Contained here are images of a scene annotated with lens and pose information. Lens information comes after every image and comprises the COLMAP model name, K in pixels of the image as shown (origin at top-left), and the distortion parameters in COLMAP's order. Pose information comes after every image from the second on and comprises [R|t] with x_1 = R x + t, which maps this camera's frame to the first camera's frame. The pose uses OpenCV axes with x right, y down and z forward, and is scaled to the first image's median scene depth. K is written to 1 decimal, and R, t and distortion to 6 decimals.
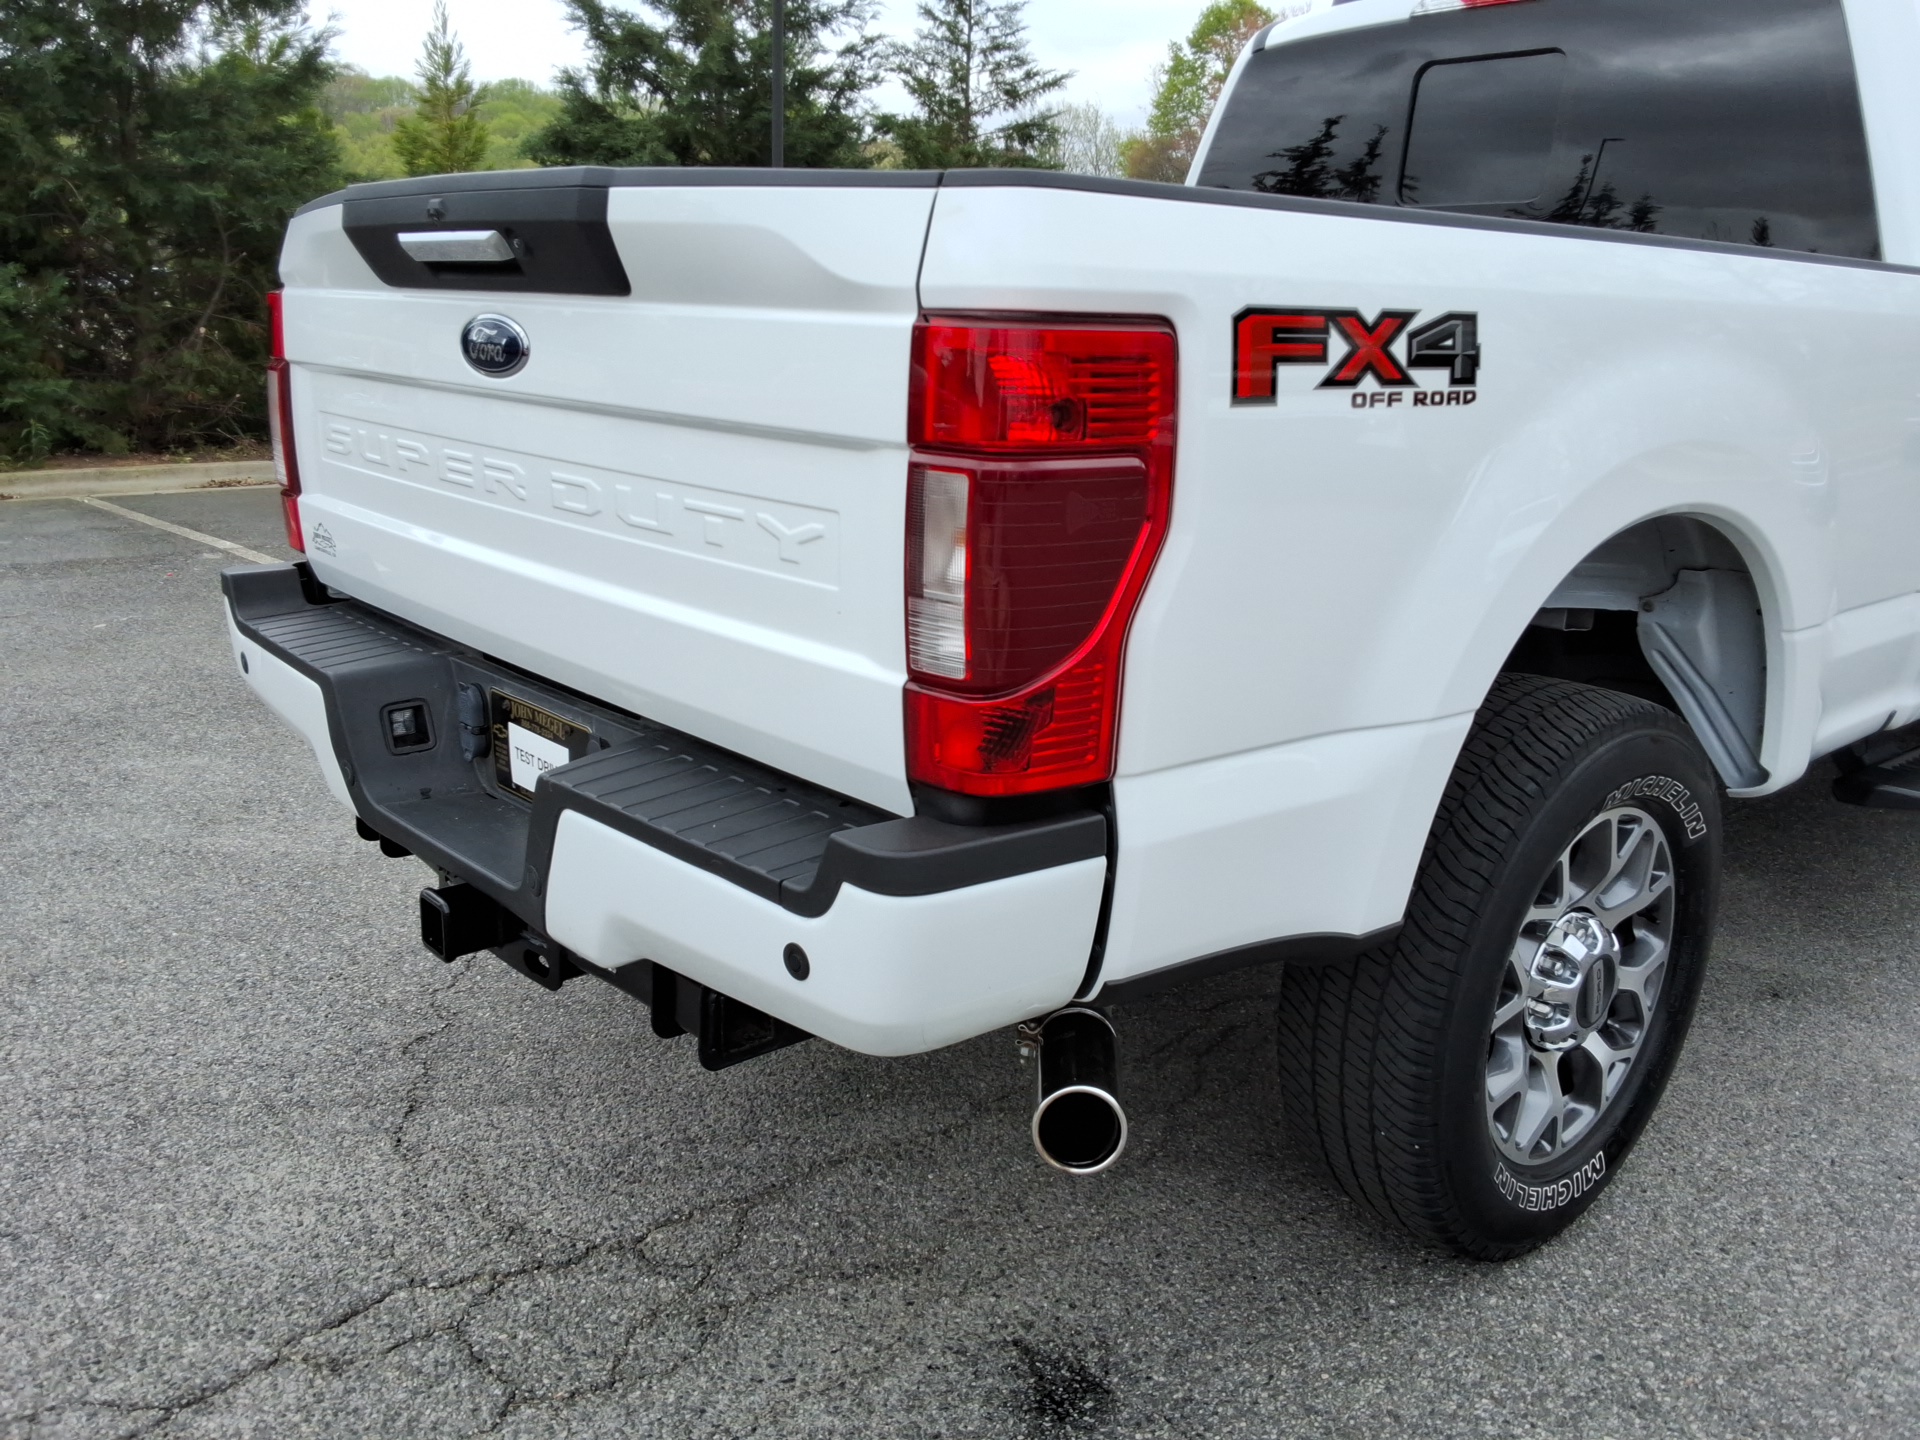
lens RADIAL K [[1539.2, 0, 977.8], [0, 1539.2, 702.4], [0, 0, 1]] dist [0.110499, -0.167927]
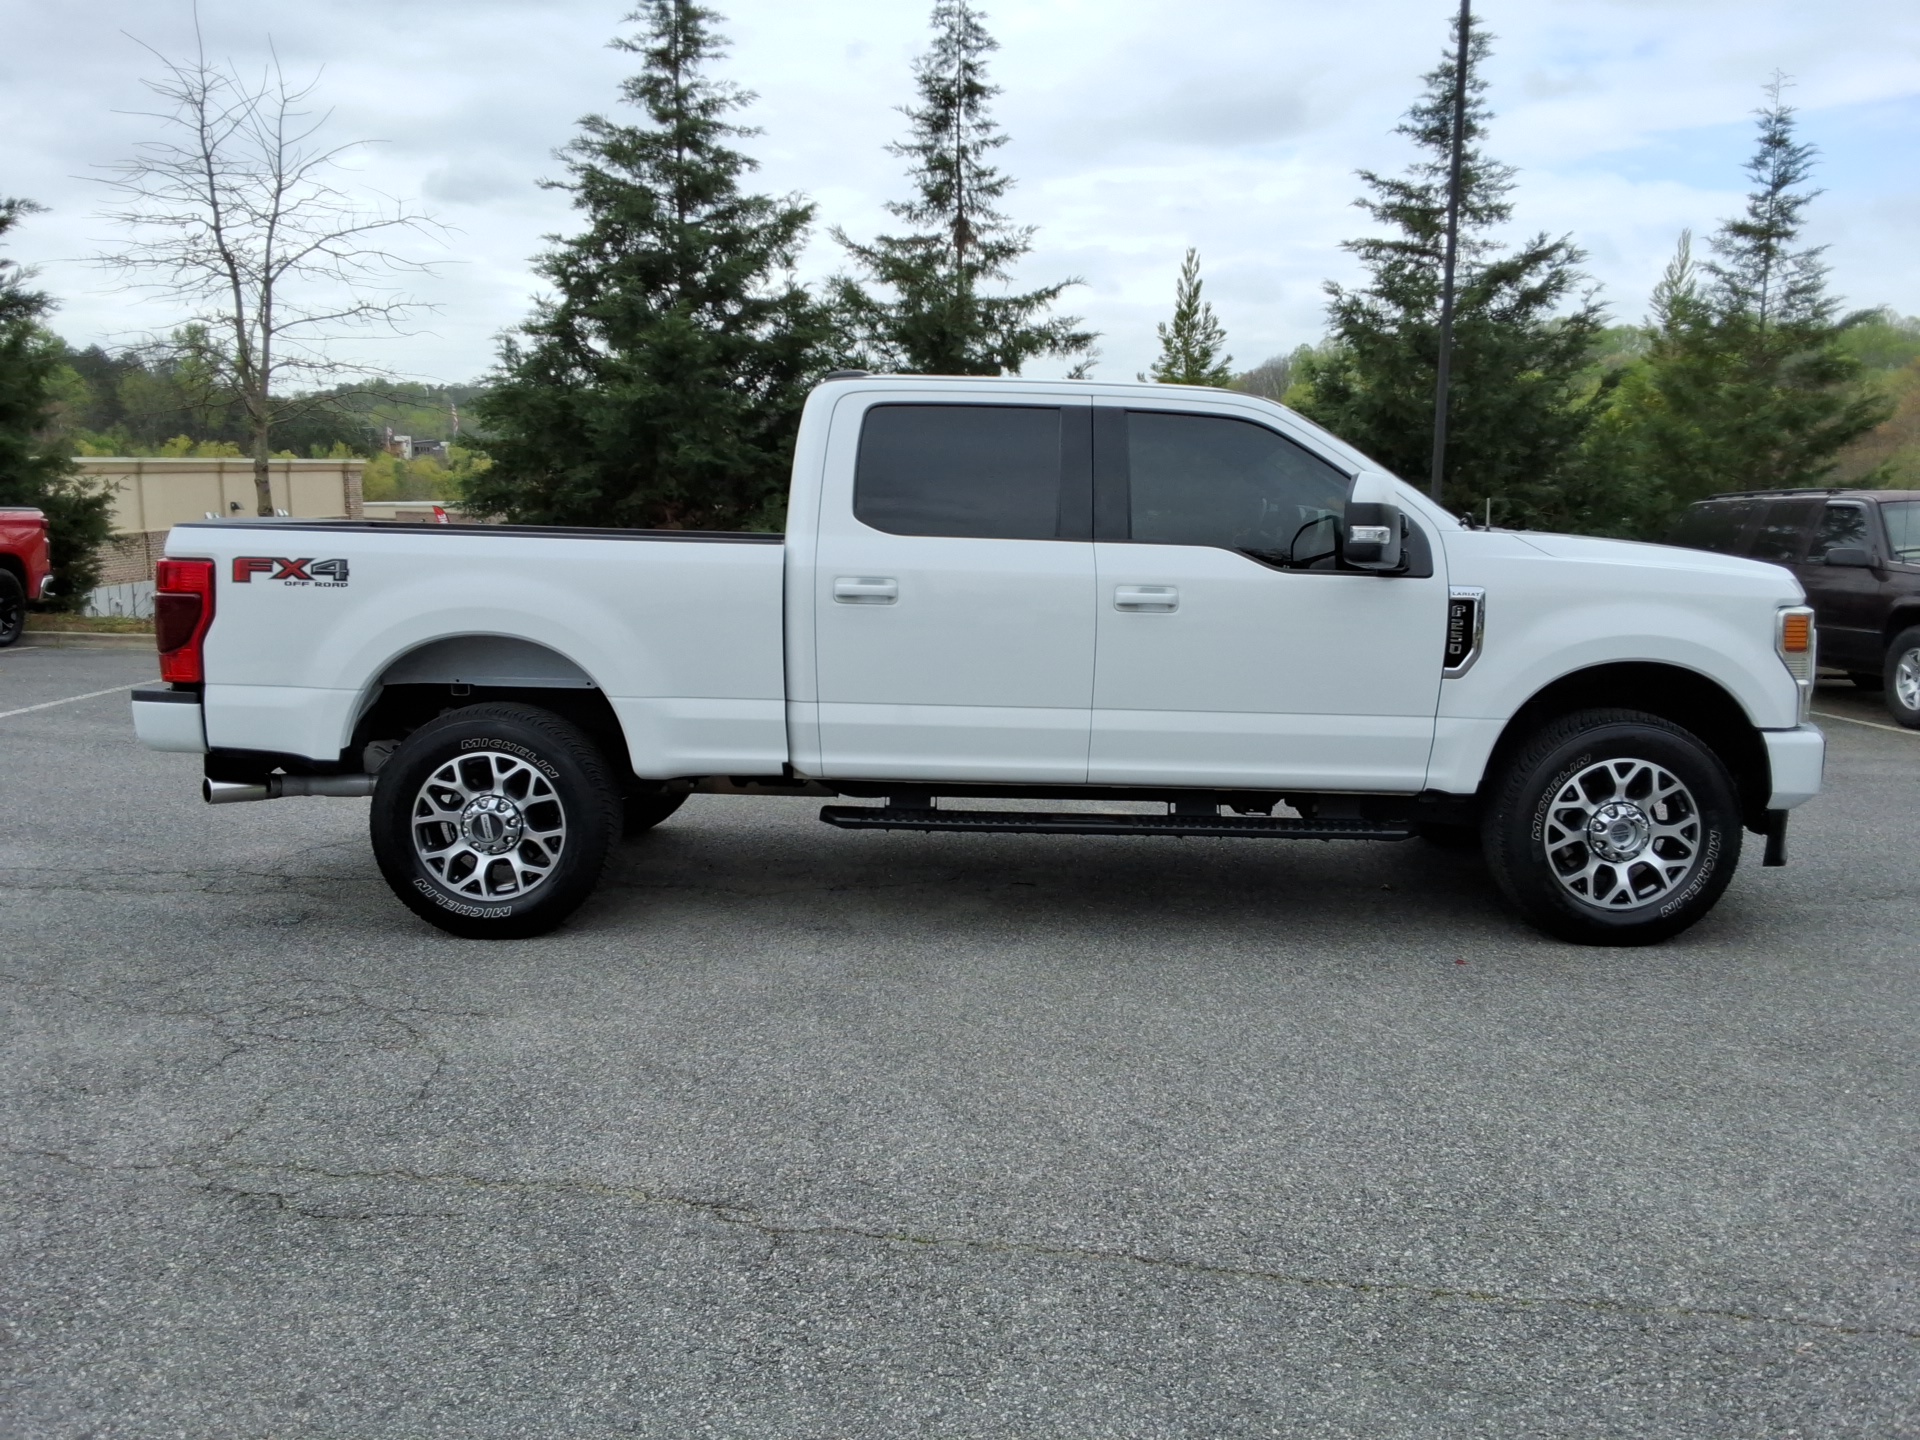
lens RADIAL K [[1539.2, 0, 974.6], [0, 1539.2, 698.2], [0, 0, 1]] dist [0.110499, -0.167927]
pose [[0.740048, 0.065146, -0.669392, 2.584126], [-0.162973, 0.983005, -0.084508, 0.065359], [0.652510, 0.171633, 0.738088, -0.341147]]
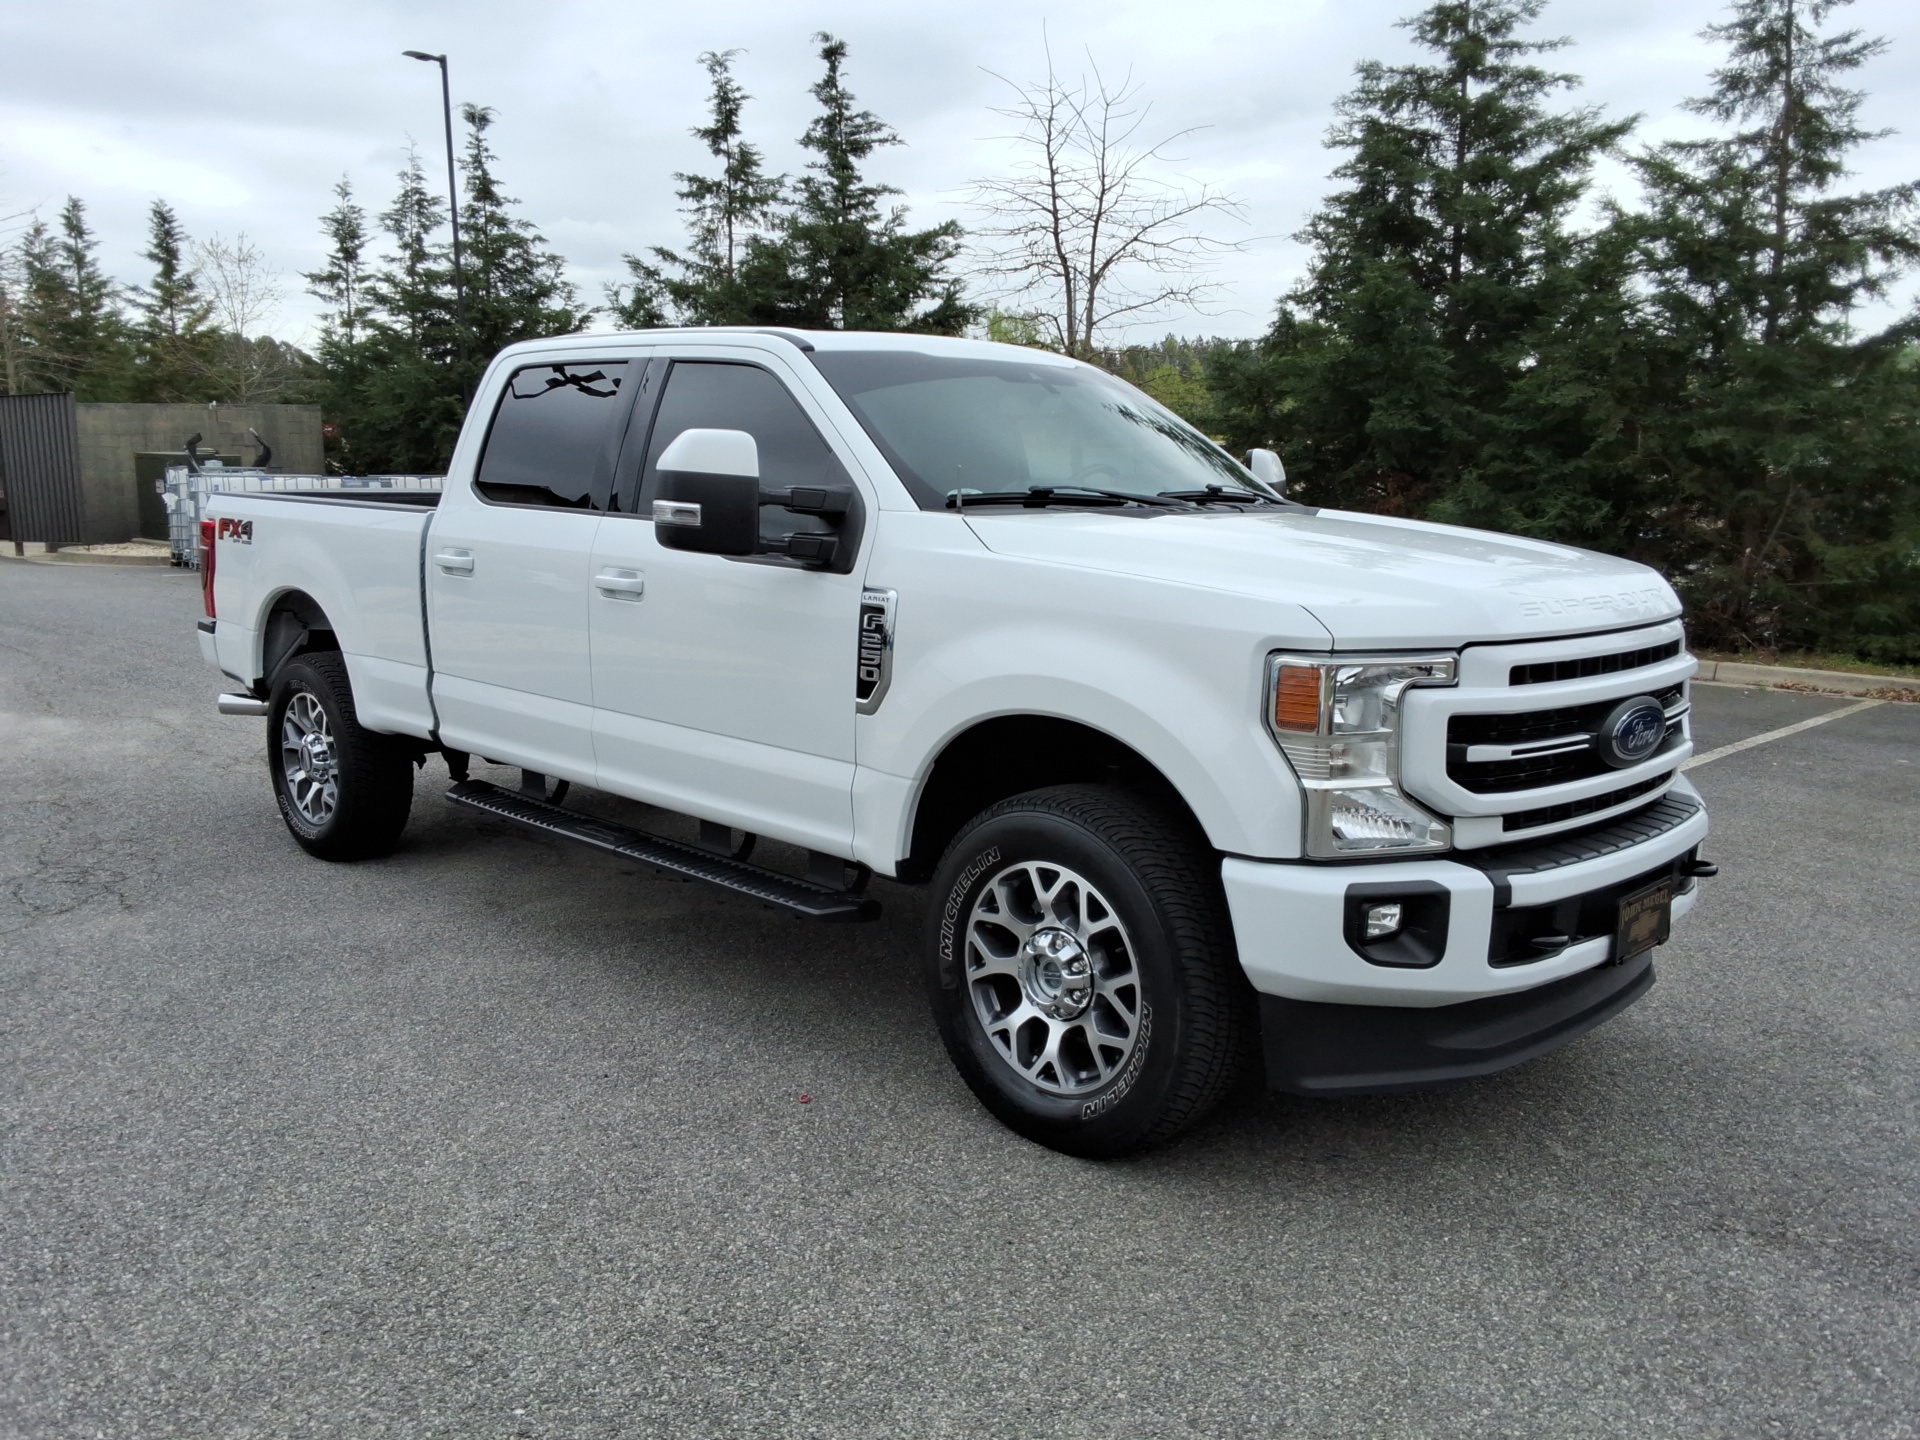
lens RADIAL K [[1539.2, 0, 969.5], [0, 1539.2, 700.8], [0, 0, 1]] dist [0.110499, -0.167927]
pose [[0.068083, 0.121476, -0.990257, 3.238372], [-0.257847, 0.960981, 0.100157, -0.504161], [0.963784, 0.248515, 0.096749, 1.845882]]
